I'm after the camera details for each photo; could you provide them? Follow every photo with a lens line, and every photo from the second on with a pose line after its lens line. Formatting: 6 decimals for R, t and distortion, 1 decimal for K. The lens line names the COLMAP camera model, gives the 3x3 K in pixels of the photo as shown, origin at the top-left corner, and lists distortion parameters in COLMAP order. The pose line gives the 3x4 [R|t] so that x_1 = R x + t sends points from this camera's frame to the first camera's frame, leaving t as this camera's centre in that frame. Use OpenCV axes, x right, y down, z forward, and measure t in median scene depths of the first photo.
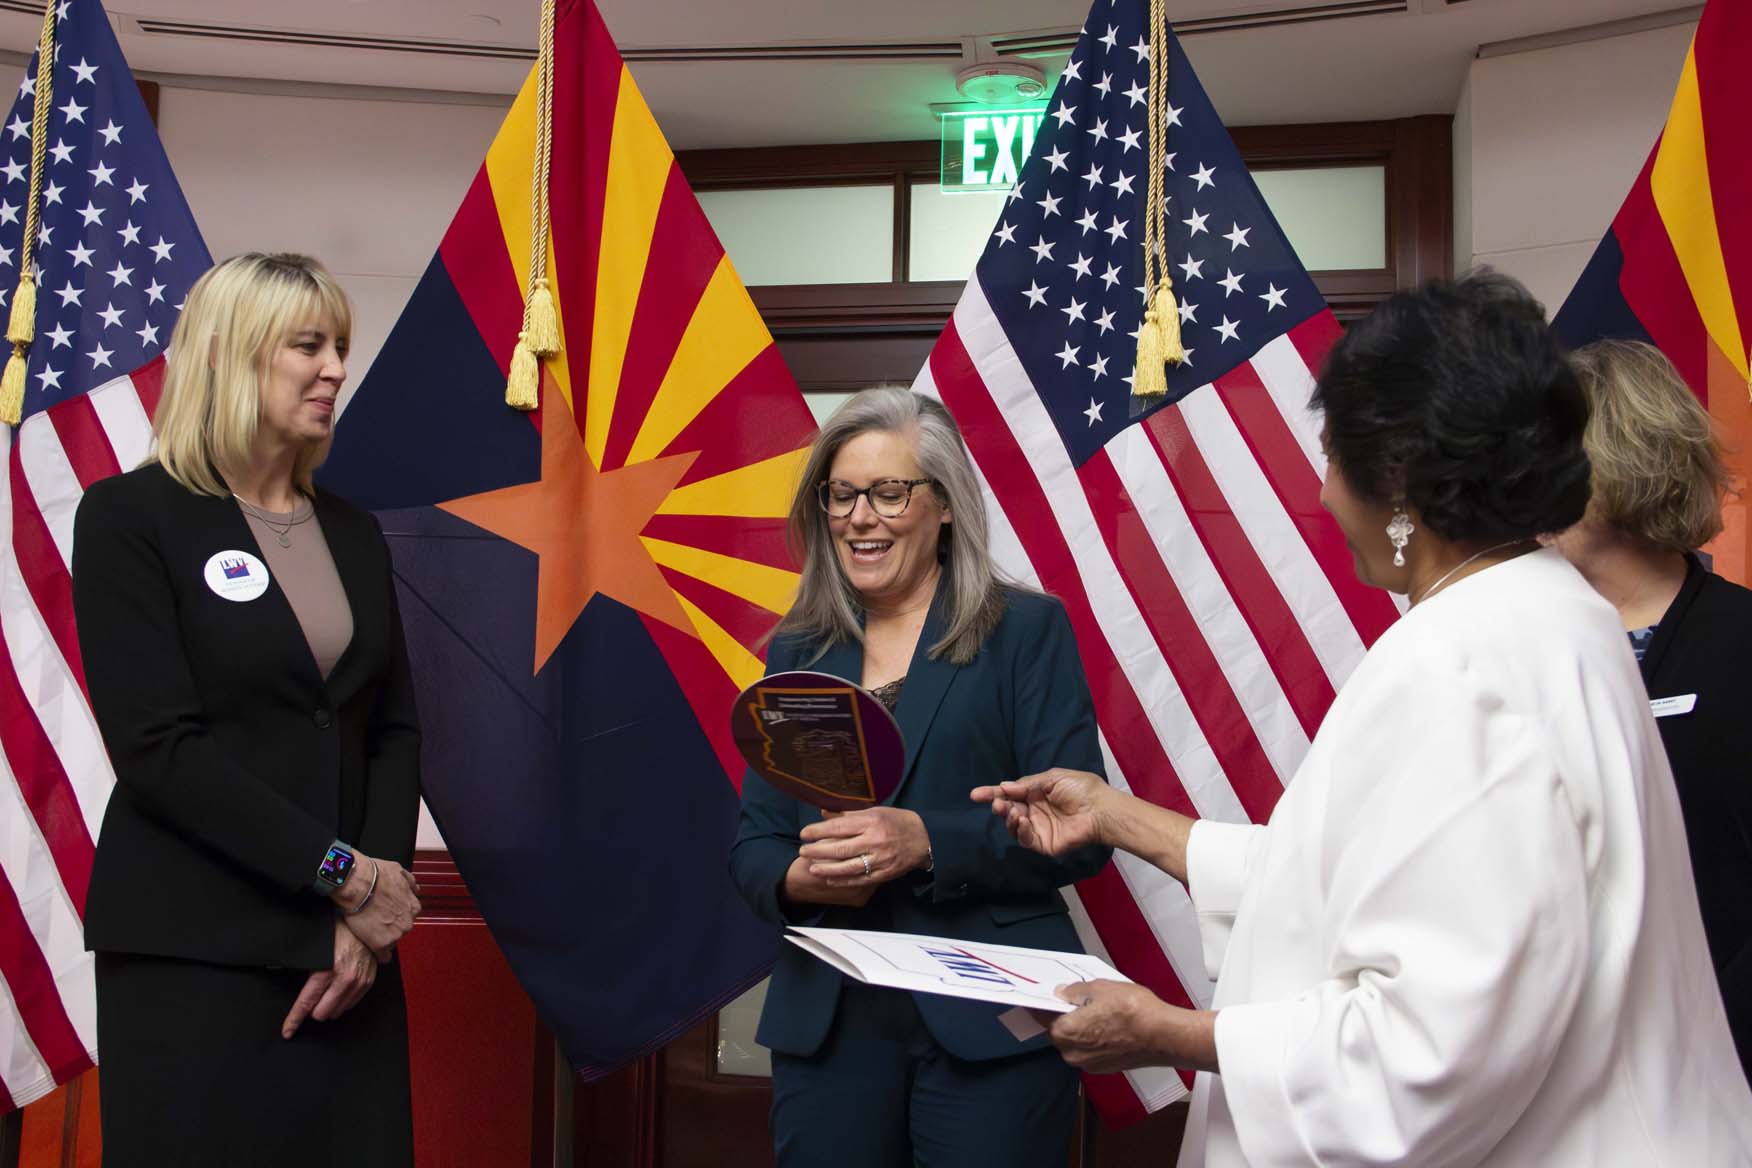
lens RADIAL K [[1919.5, 0, 861.4], [0, 1919.5, 571.1], [0, 0, 1]] dist [-0.060472, 0.000000]
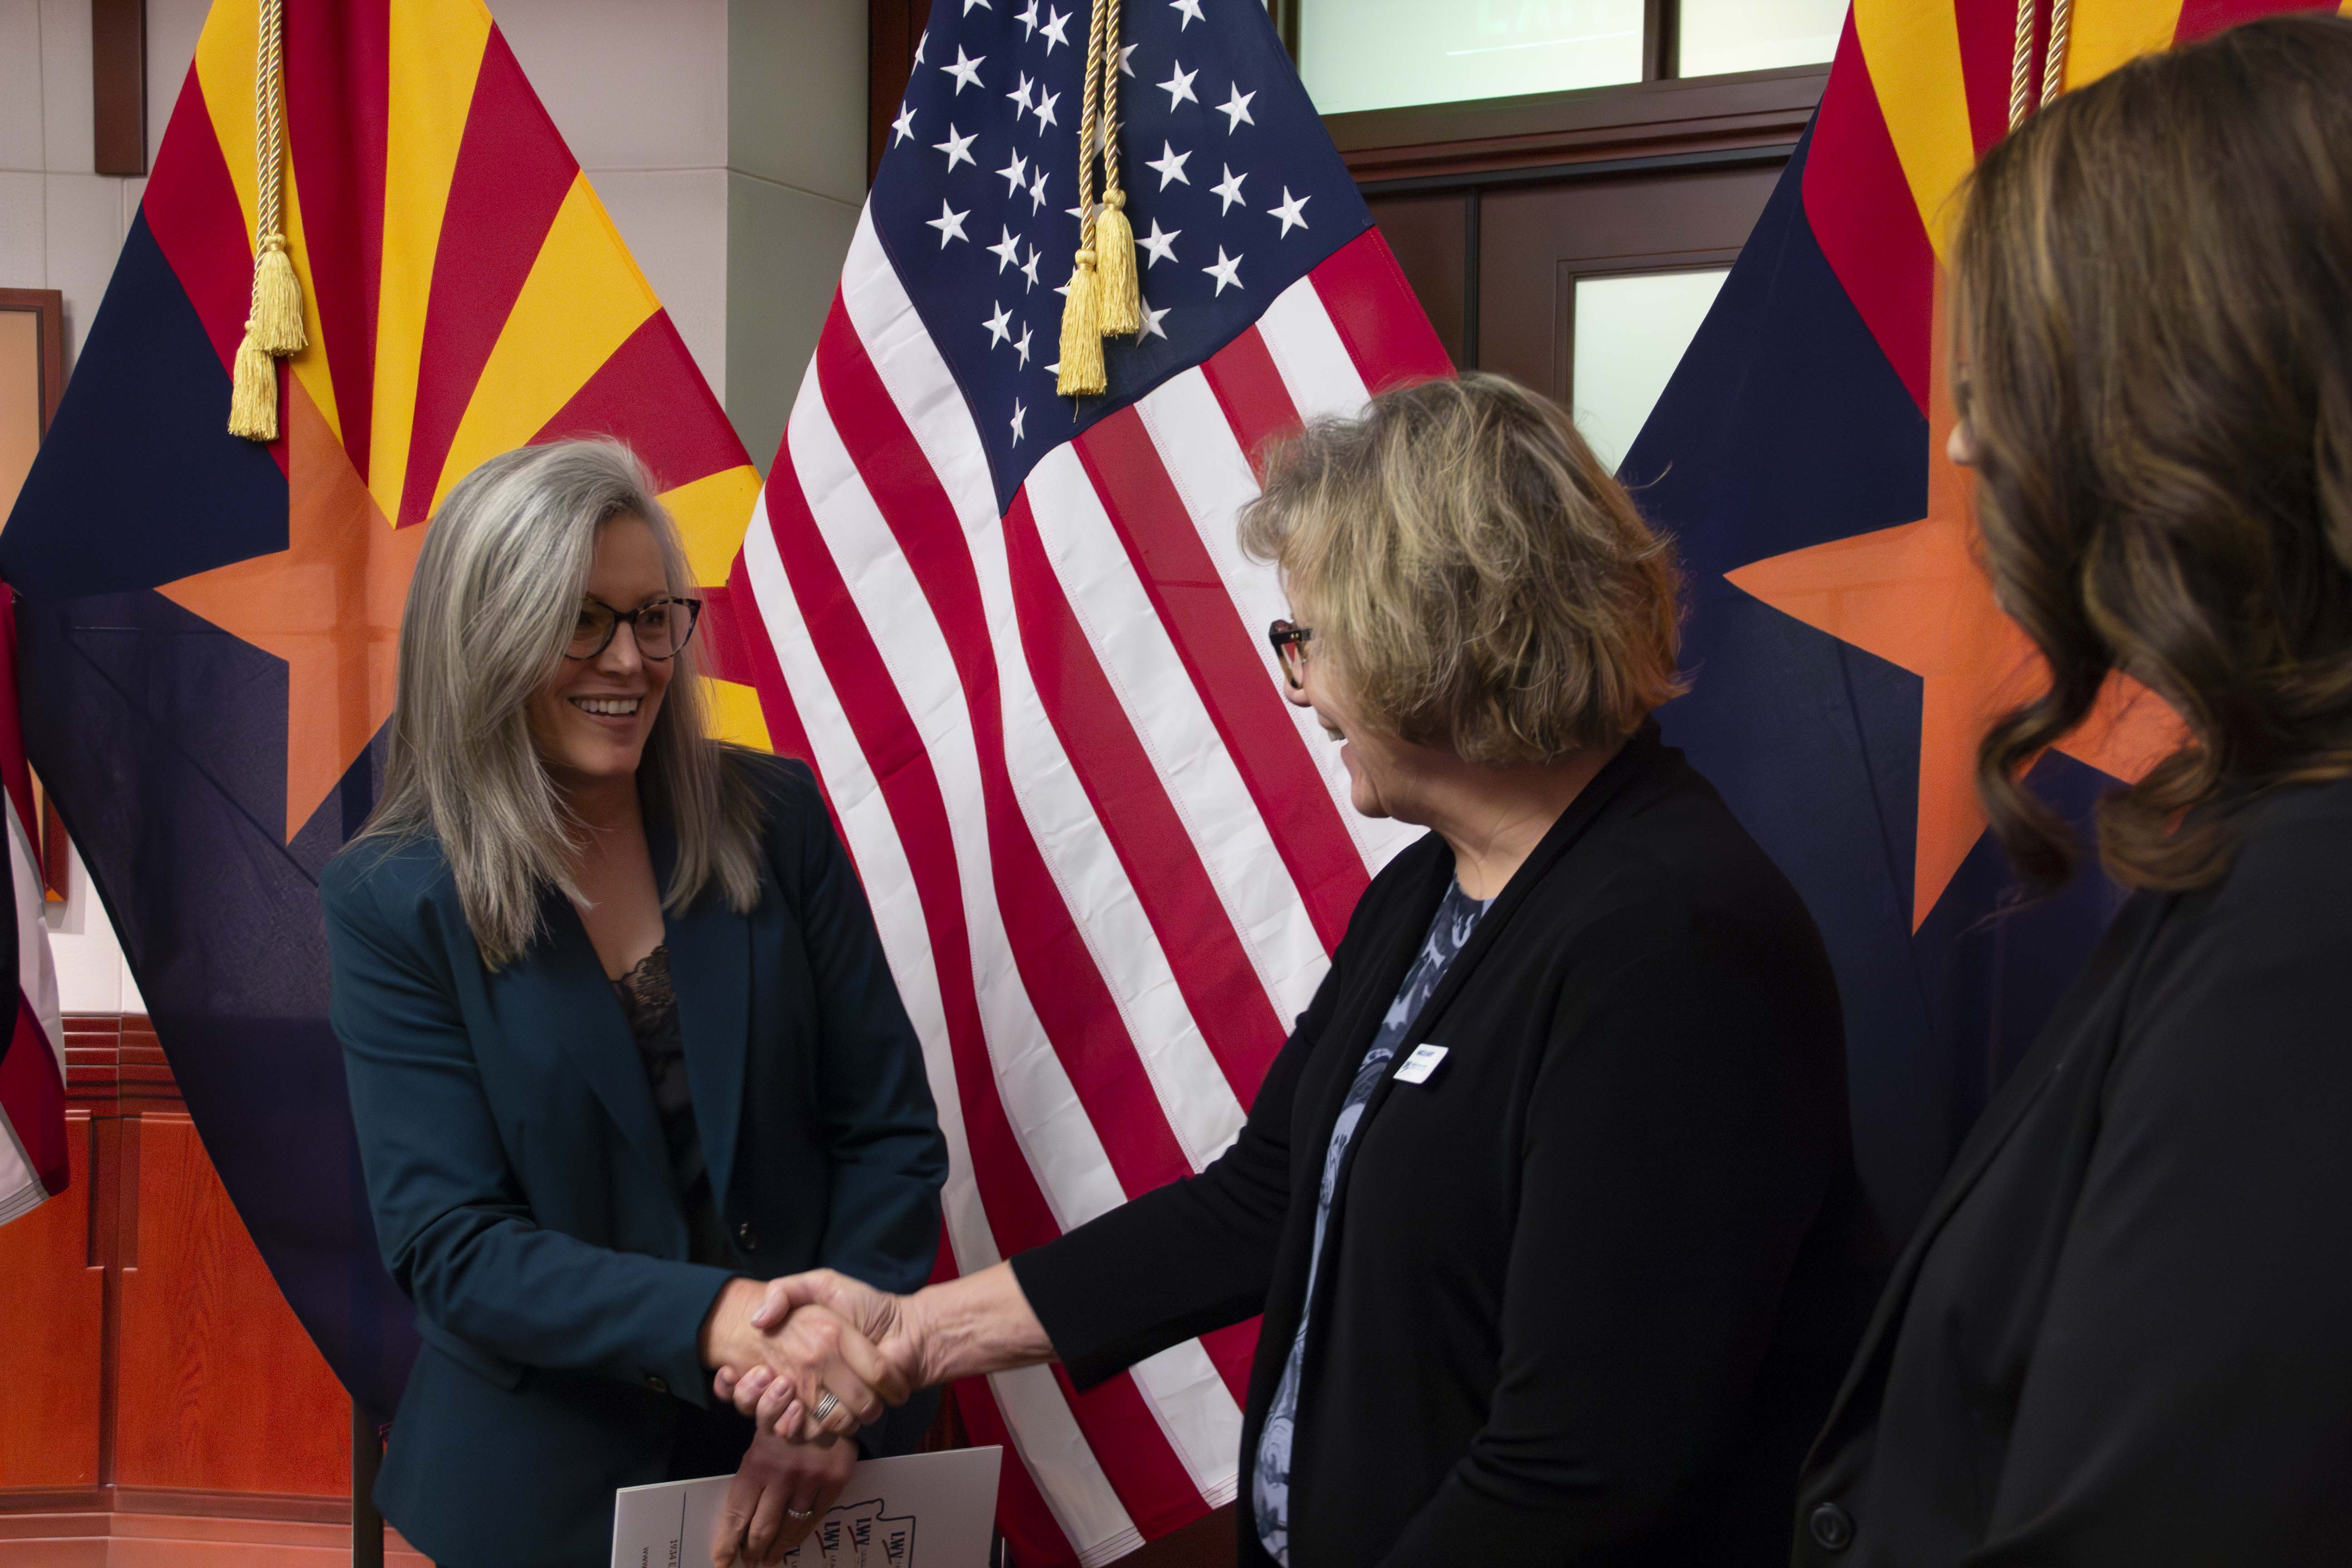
lens RADIAL K [[2756.4, 0, 1202.2], [0, 2756.4, 722.5], [0, 0, 1]] dist [0.053512, 0.000000]
pose [[0.960751, -0.010161, -0.277226, 0.408141], [0.037780, 0.994811, 0.094465, -0.067684], [0.274827, -0.101231, 0.956150, 0.174384]]
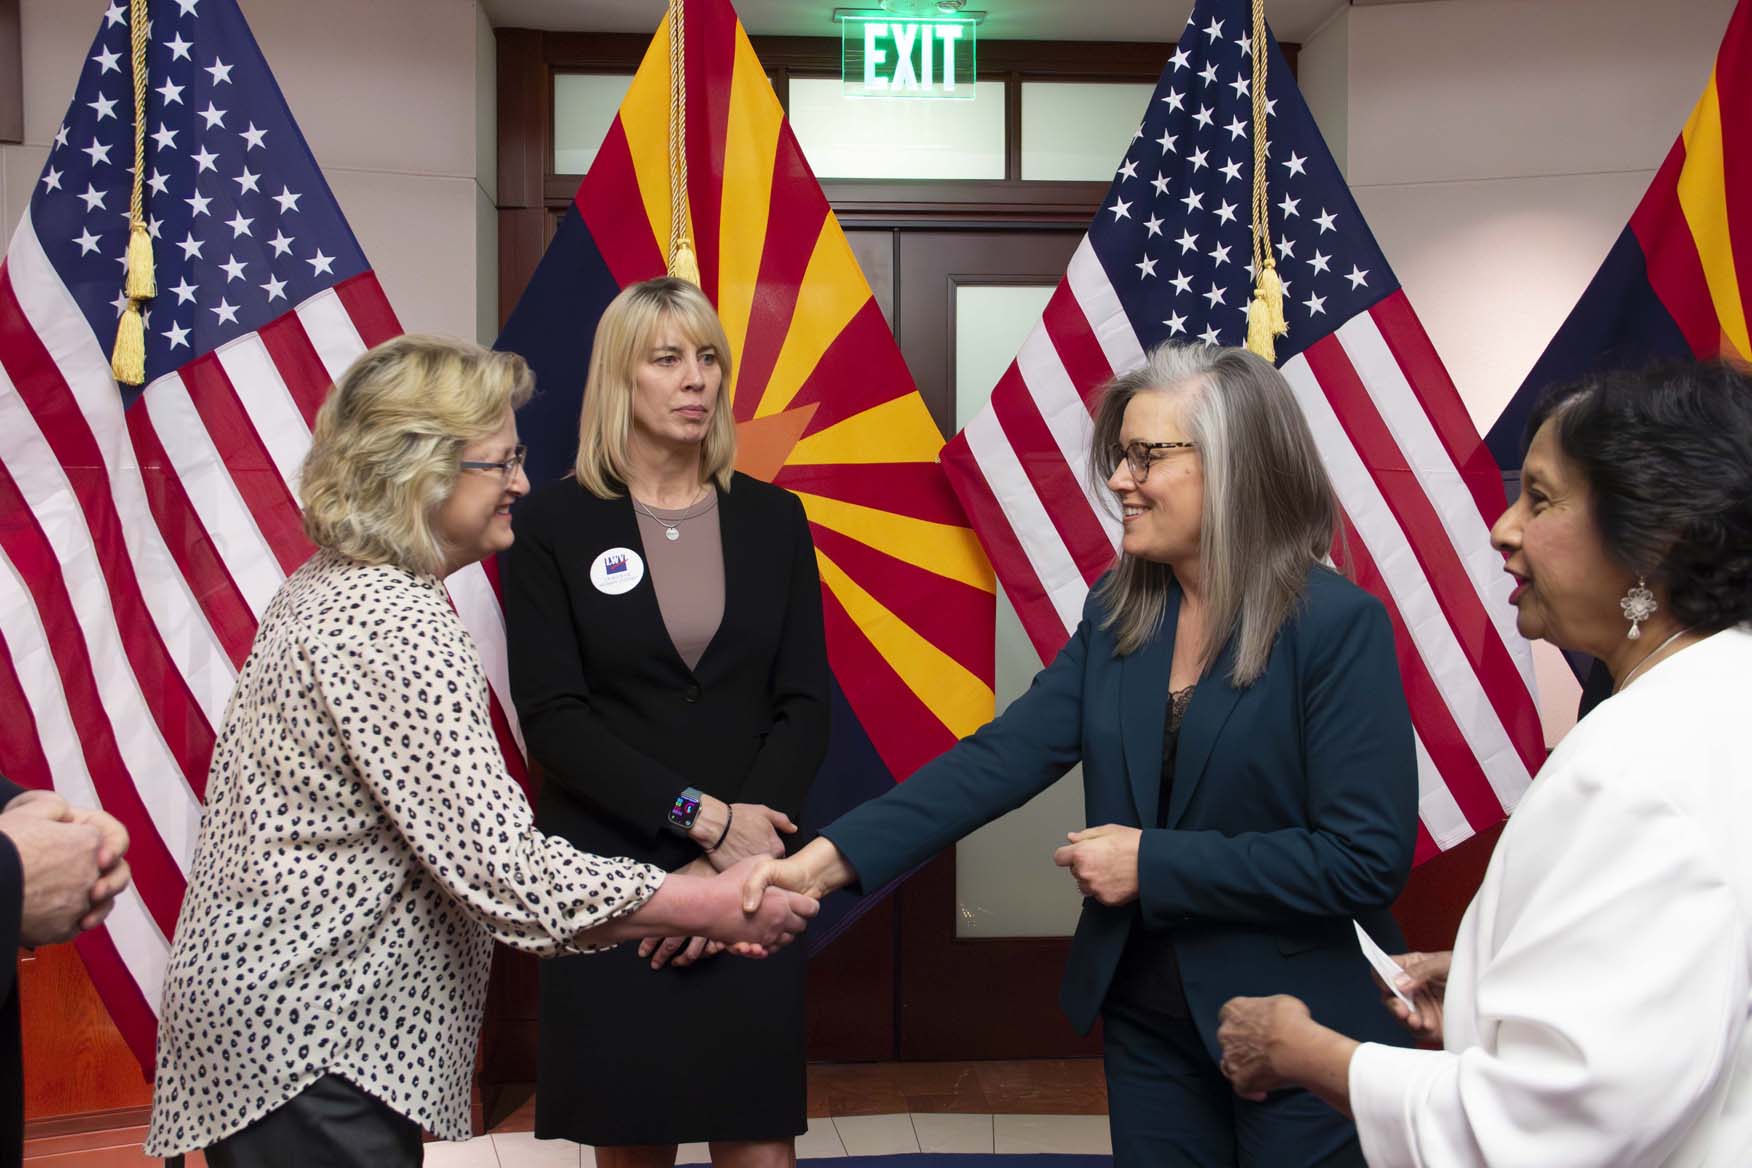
lens RADIAL K [[1919.5, 0, 864.3], [0, 1919.5, 587.9], [0, 0, 1]] dist [-0.060472, 0.000000]
pose [[0.962116, -0.033075, 0.270626, -0.368530], [-0.000460, 0.992416, 0.122928, -0.096596], [-0.272639, -0.118395, 0.954804, -0.024723]]
